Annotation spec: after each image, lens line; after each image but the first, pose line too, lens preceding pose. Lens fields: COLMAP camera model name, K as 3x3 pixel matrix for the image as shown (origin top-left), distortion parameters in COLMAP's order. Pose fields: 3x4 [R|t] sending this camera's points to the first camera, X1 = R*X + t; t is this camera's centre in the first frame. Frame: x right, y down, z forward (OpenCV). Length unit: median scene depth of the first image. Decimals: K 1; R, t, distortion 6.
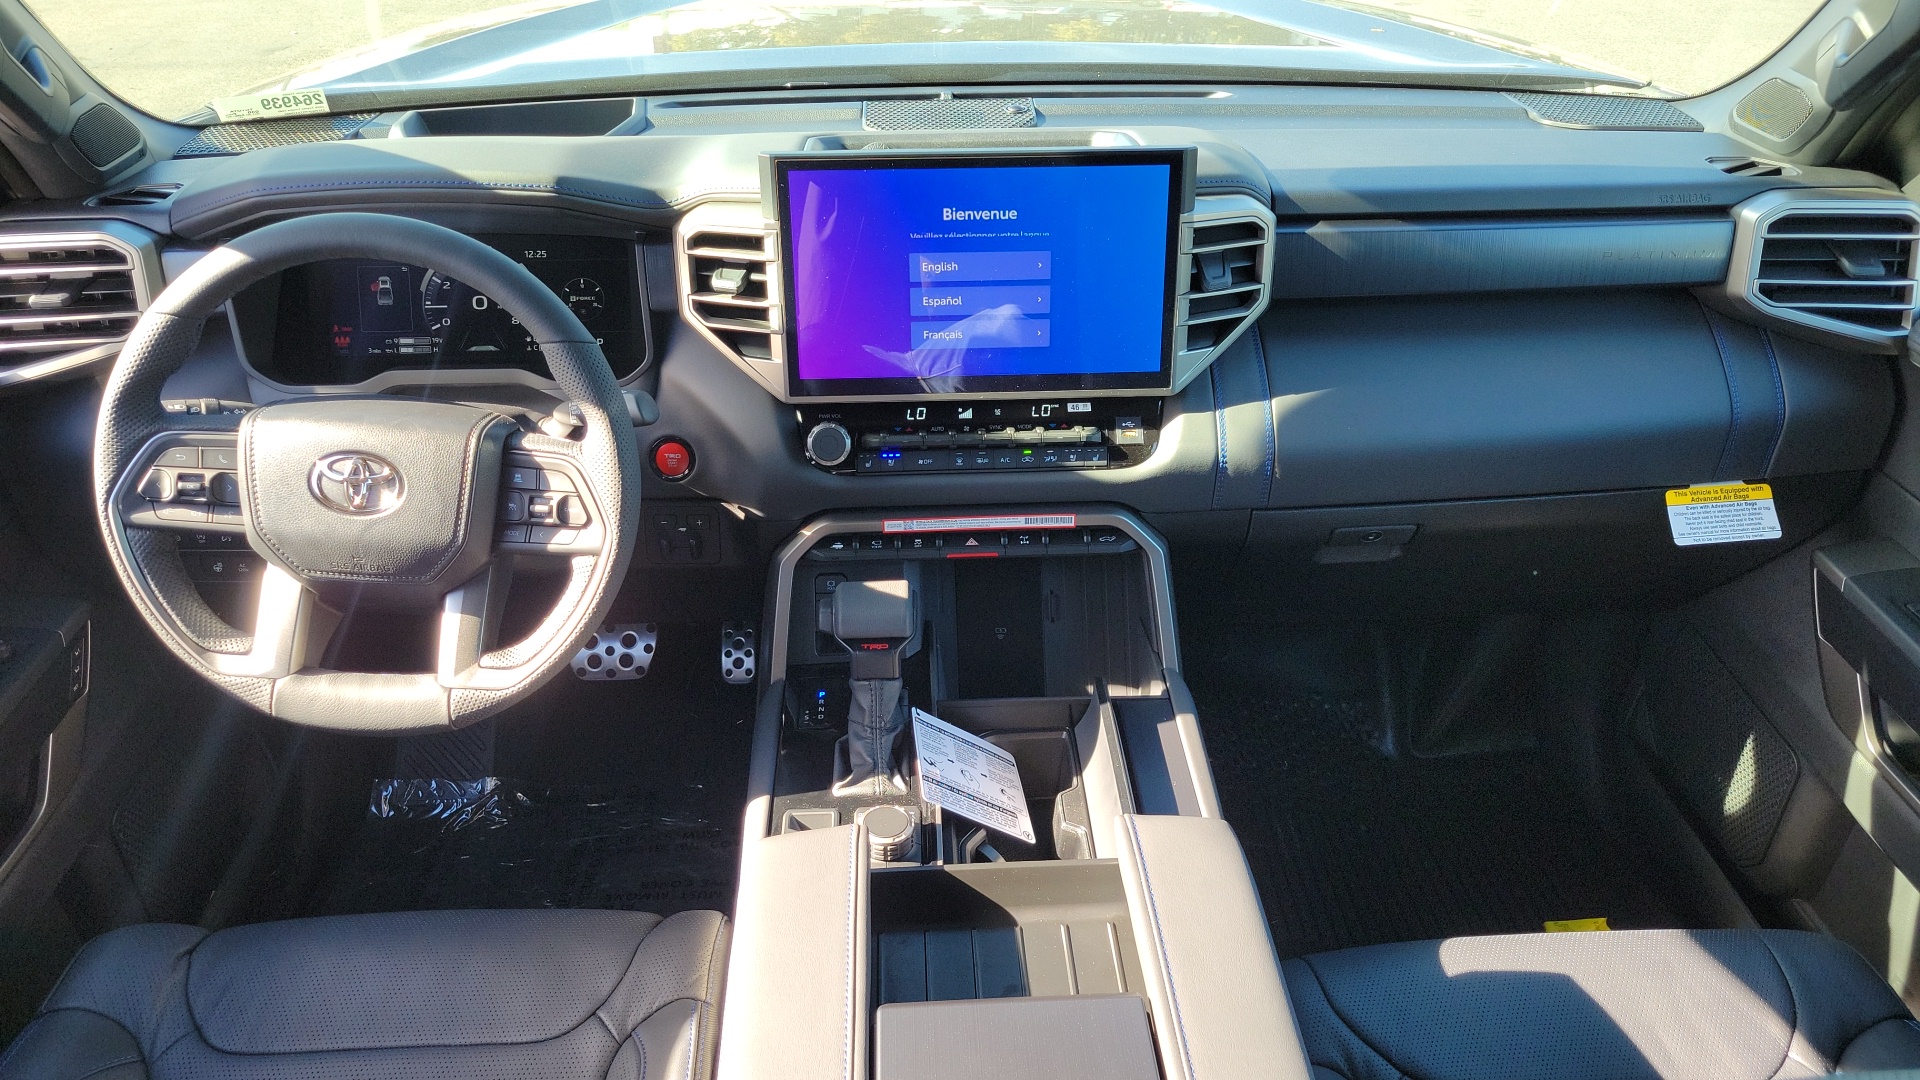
lens RADIAL K [[1441.5, 0, 969.1], [0, 1441.5, 539.0], [0, 0, 1]] dist [0.043967, -0.034913]
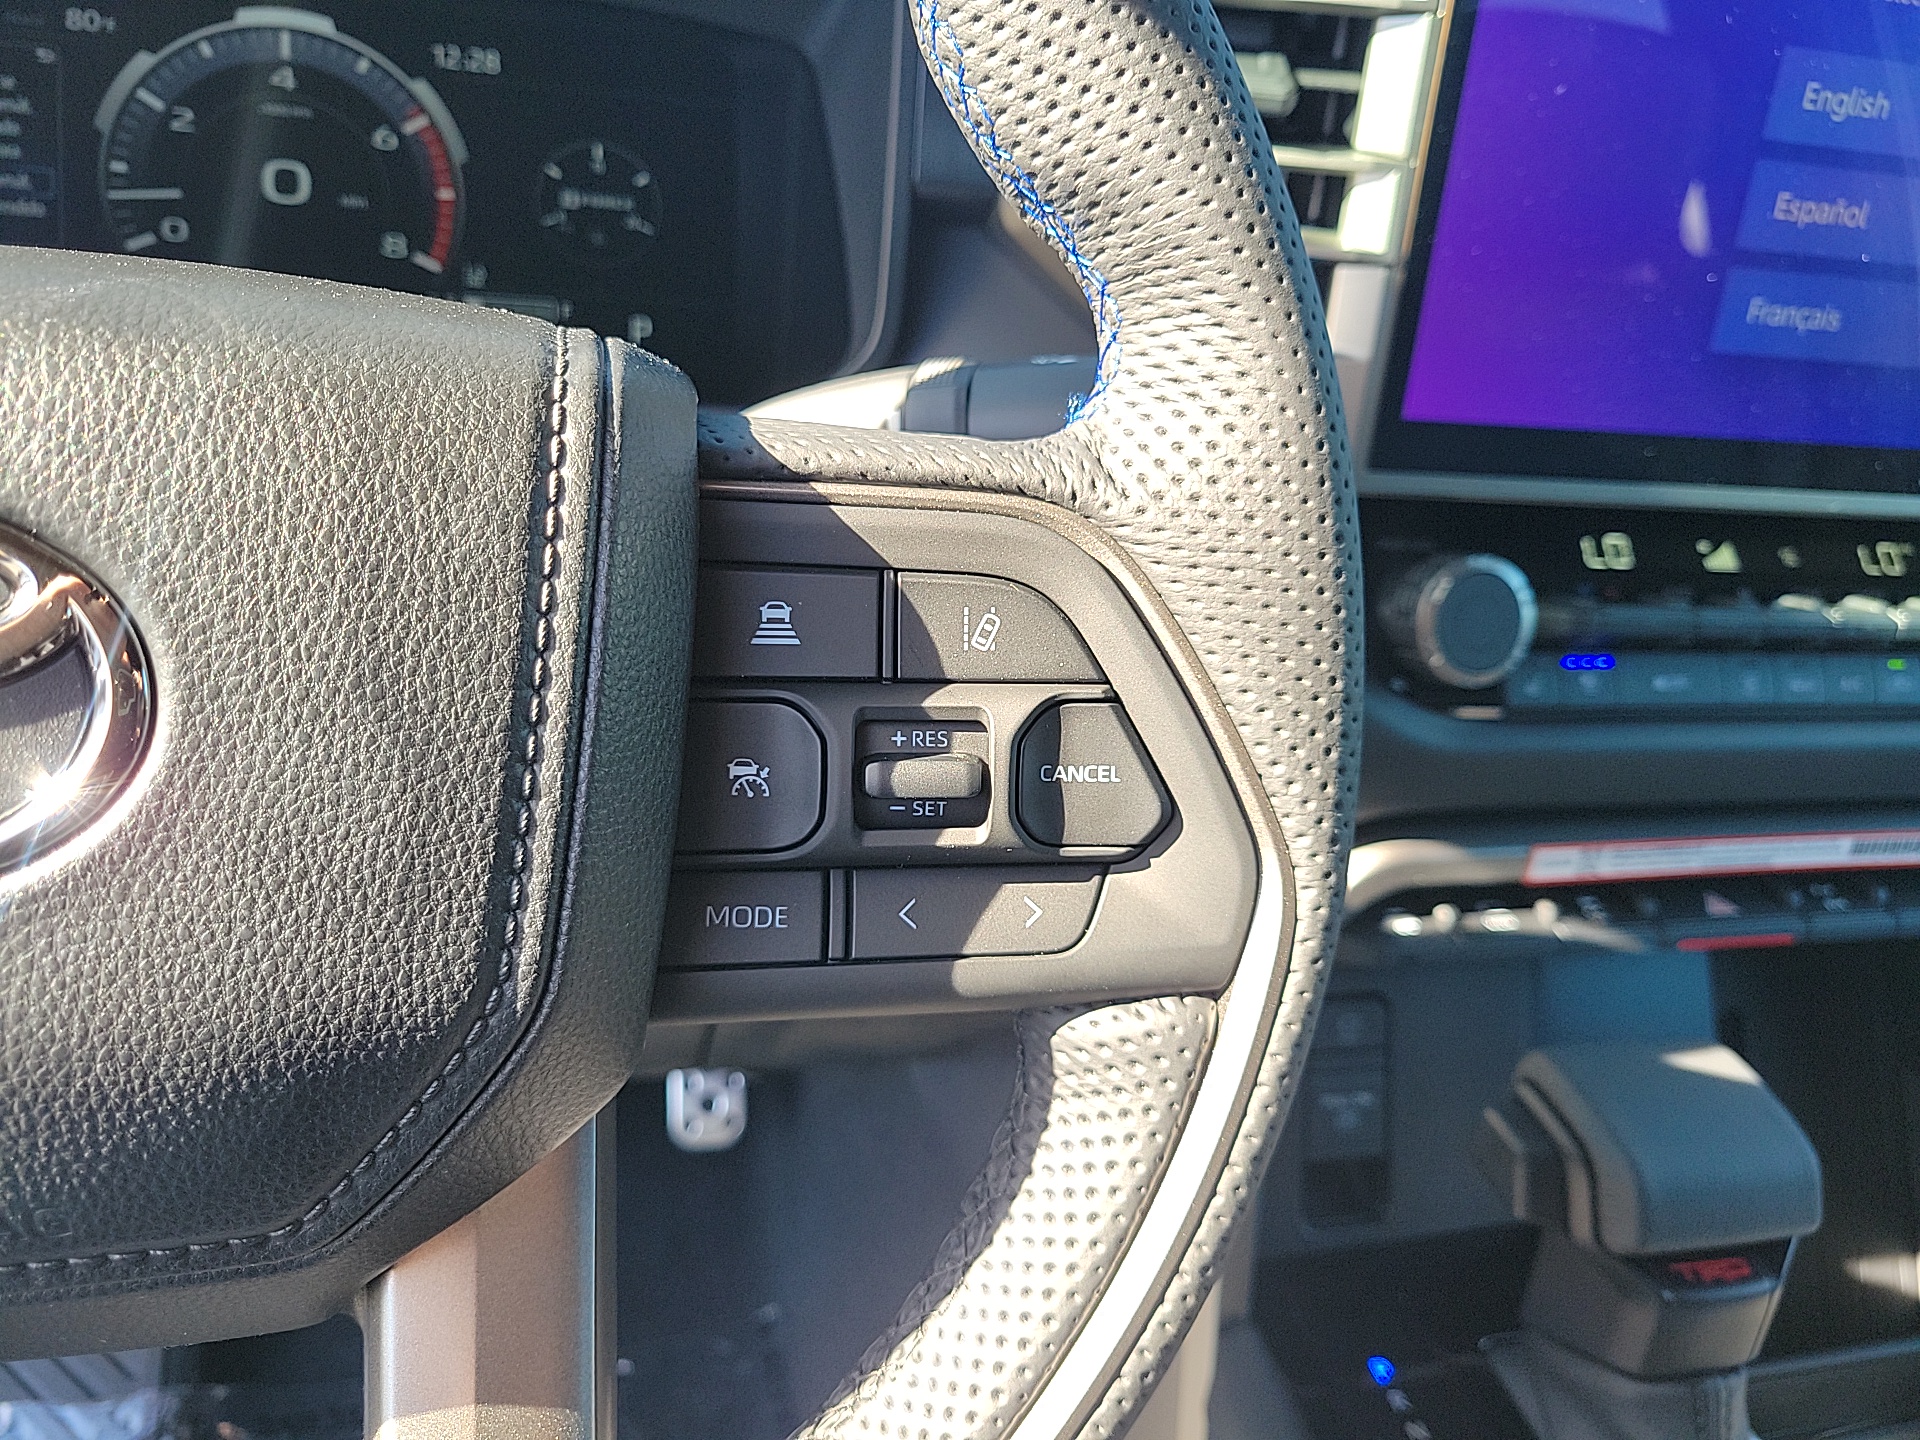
lens RADIAL K [[1503.1, 0, 970.9], [0, 1503.1, 708.5], [0, 0, 1]] dist [-0.006816, 0.000093]
pose [[0.972167, 0.021191, 0.233330, -0.288567], [-0.006513, 0.997961, -0.063500, -0.023371], [-0.234200, 0.060213, 0.970322, 0.698418]]
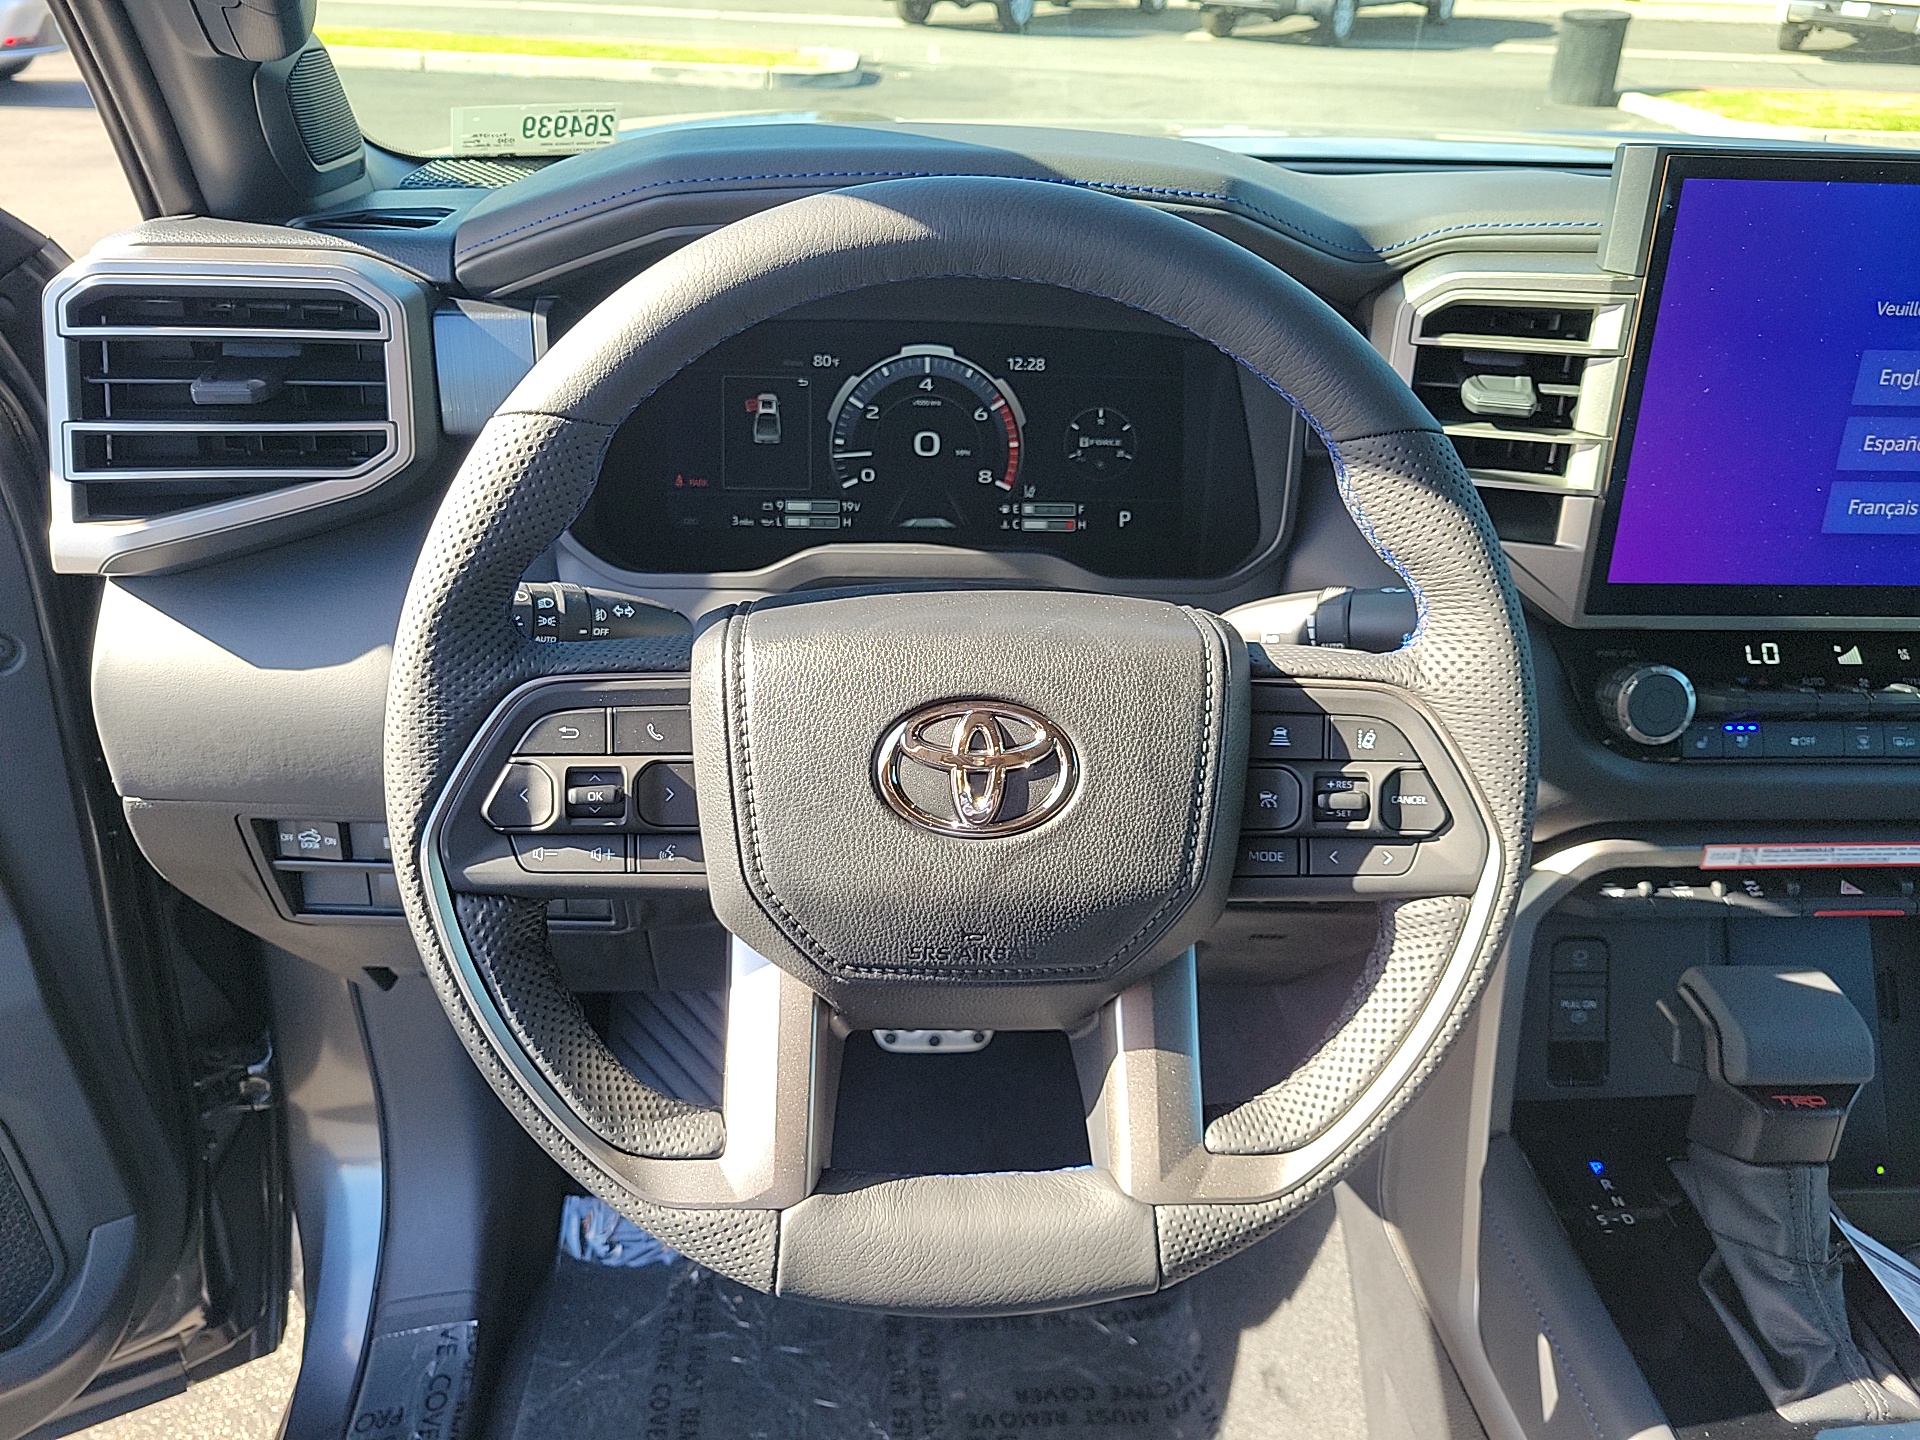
lens RADIAL K [[1479.8, 0, 963.0], [0, 1479.8, 708.8], [0, 0, 1]] dist [0.016338, -0.001865]
pose [[0.999232, 0.026519, 0.028853, -0.371103], [-0.024702, 0.997794, -0.061625, -0.023842], [-0.030424, 0.060865, 0.997682, 0.458704]]
